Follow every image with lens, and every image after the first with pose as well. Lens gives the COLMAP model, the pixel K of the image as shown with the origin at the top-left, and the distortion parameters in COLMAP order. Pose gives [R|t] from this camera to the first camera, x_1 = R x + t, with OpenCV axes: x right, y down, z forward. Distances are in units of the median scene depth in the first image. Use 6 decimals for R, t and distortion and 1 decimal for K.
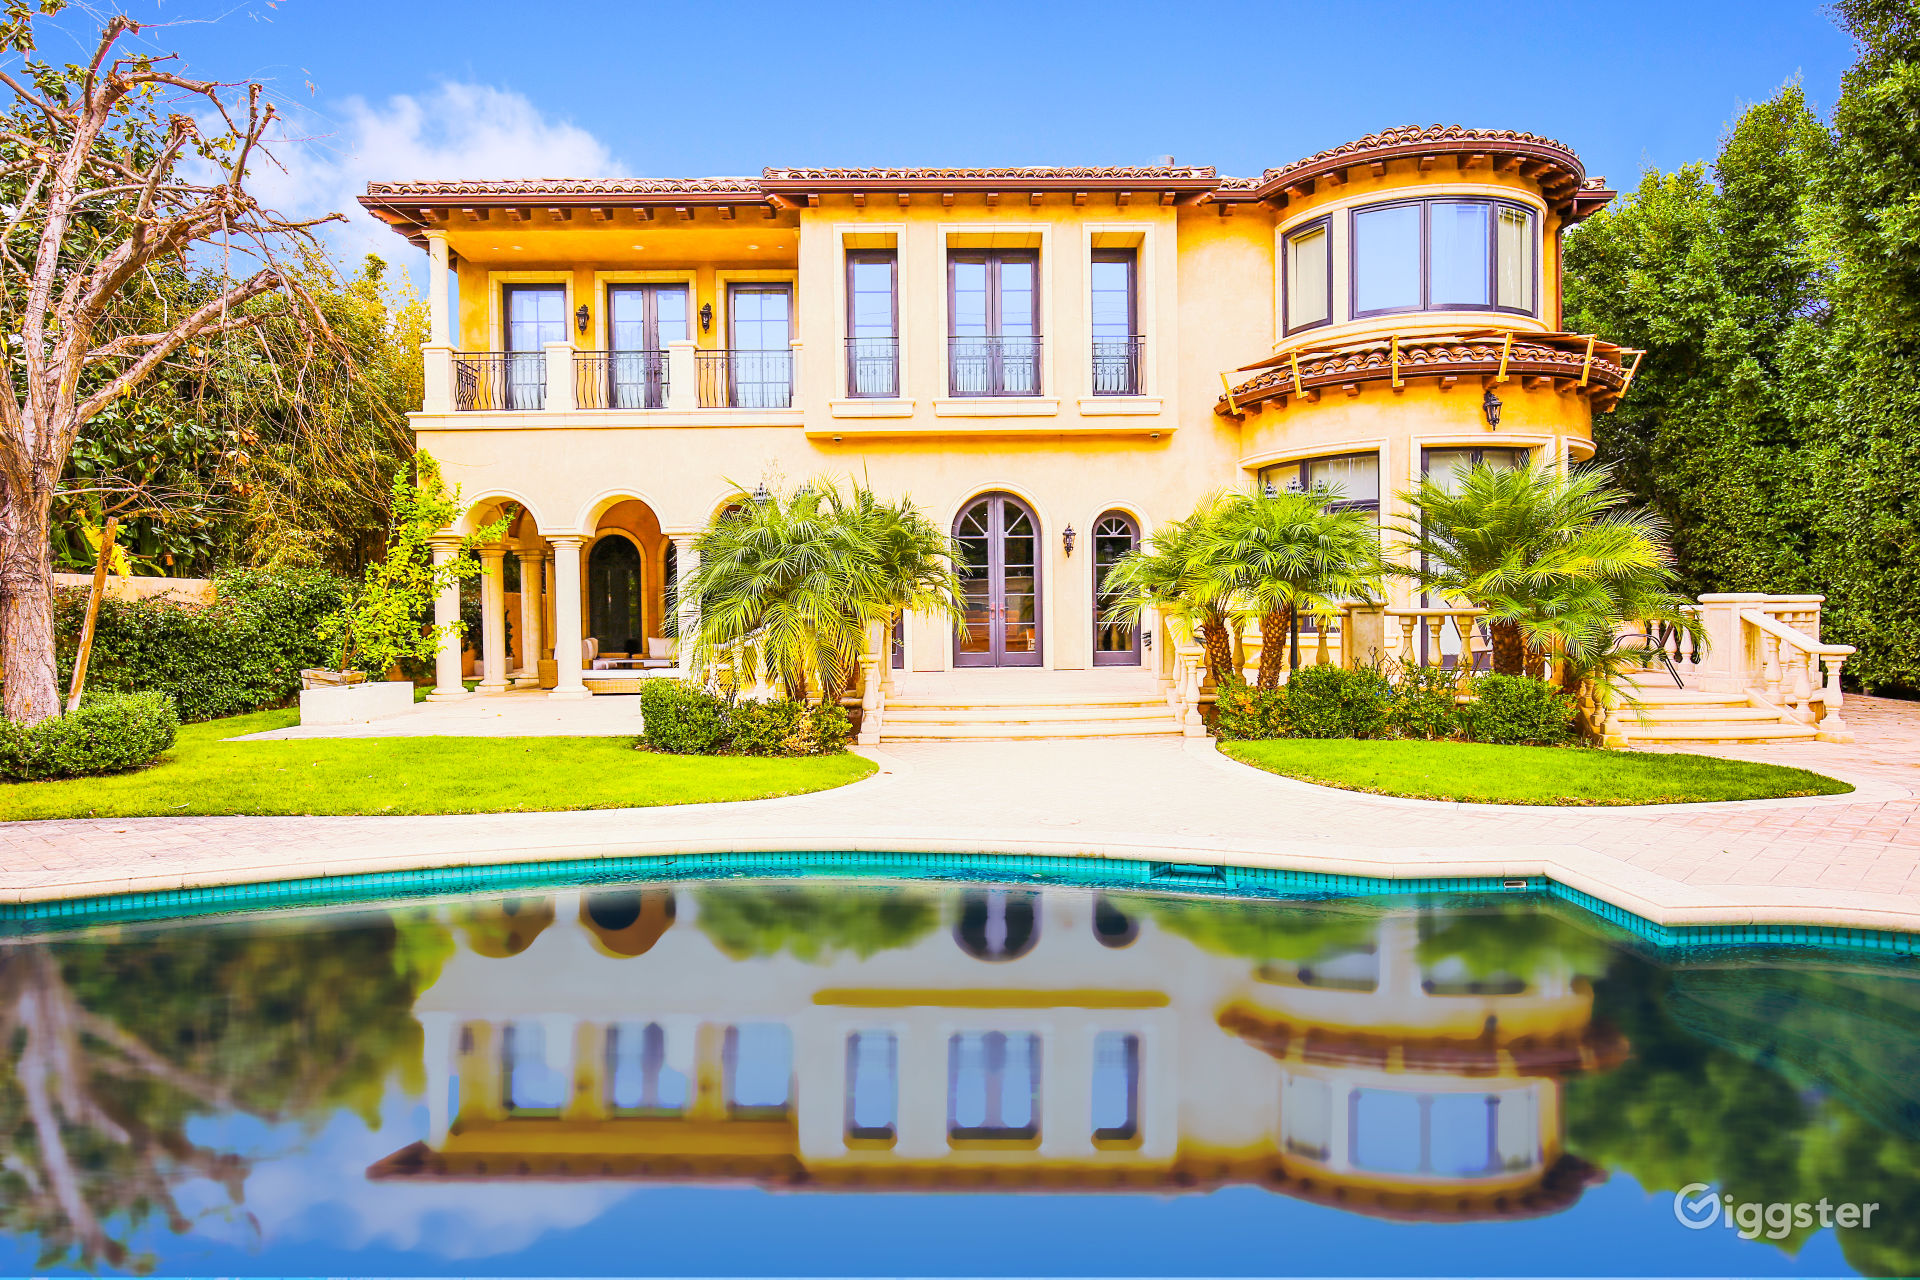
lens RADIAL K [[1116.7, 0, 960.0], [0, 1116.7, 640.0], [0, 0, 1]] dist [0.001131, -0.000274]
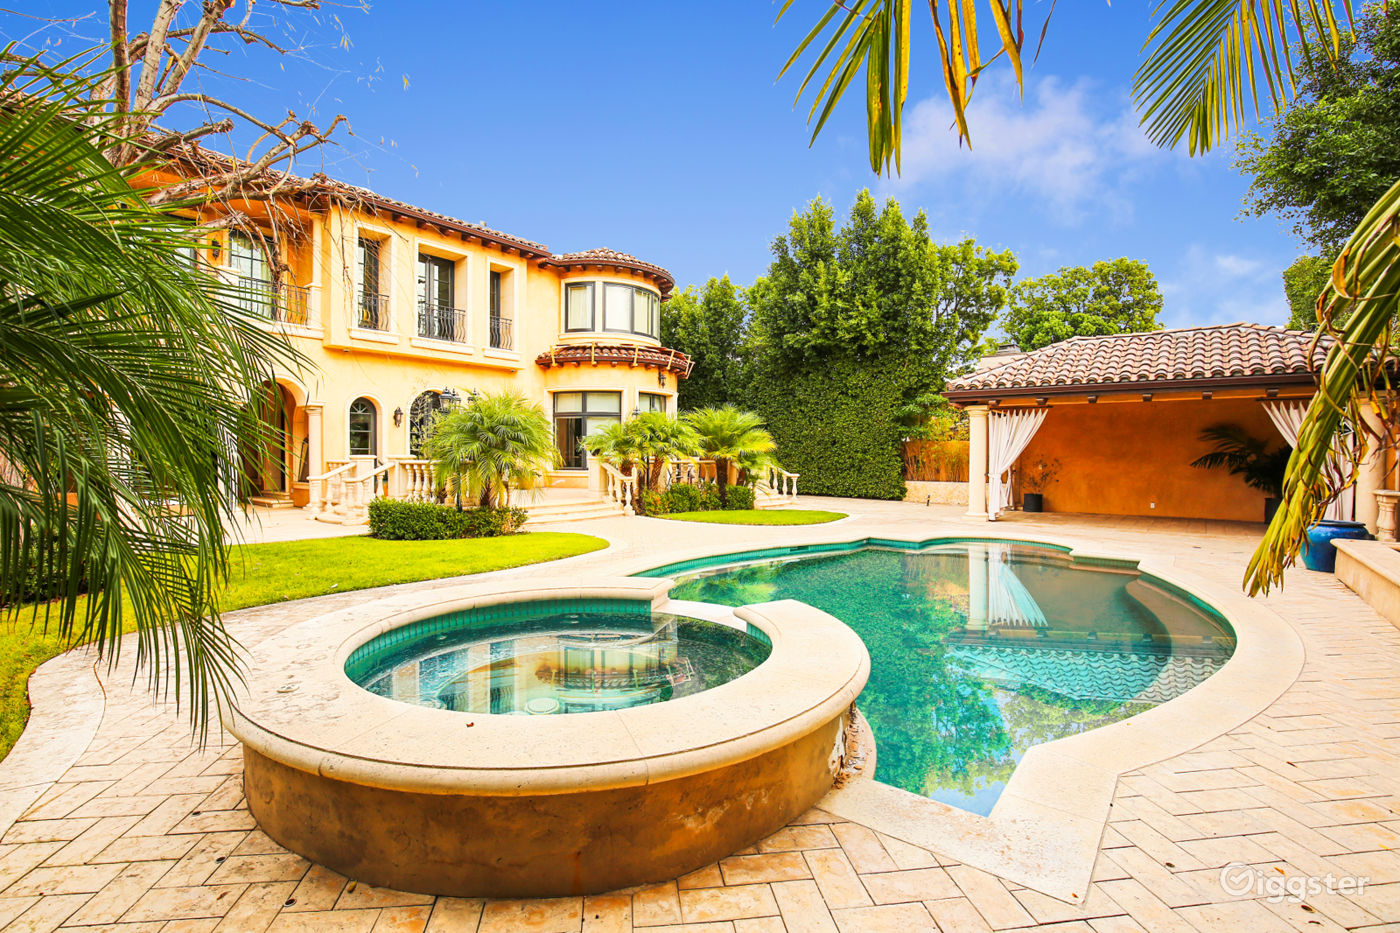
lens RADIAL K [[644.8, 0, 700.0], [0, 644.8, 466.5], [0, 0, 1]] dist [-0.000421, -0.000018]
pose [[0.646882, 0.000573, 0.762590, -0.499025], [0.011324, 0.999882, -0.010357, 0.000355], [-0.762506, 0.015335, 0.646800, 0.016515]]
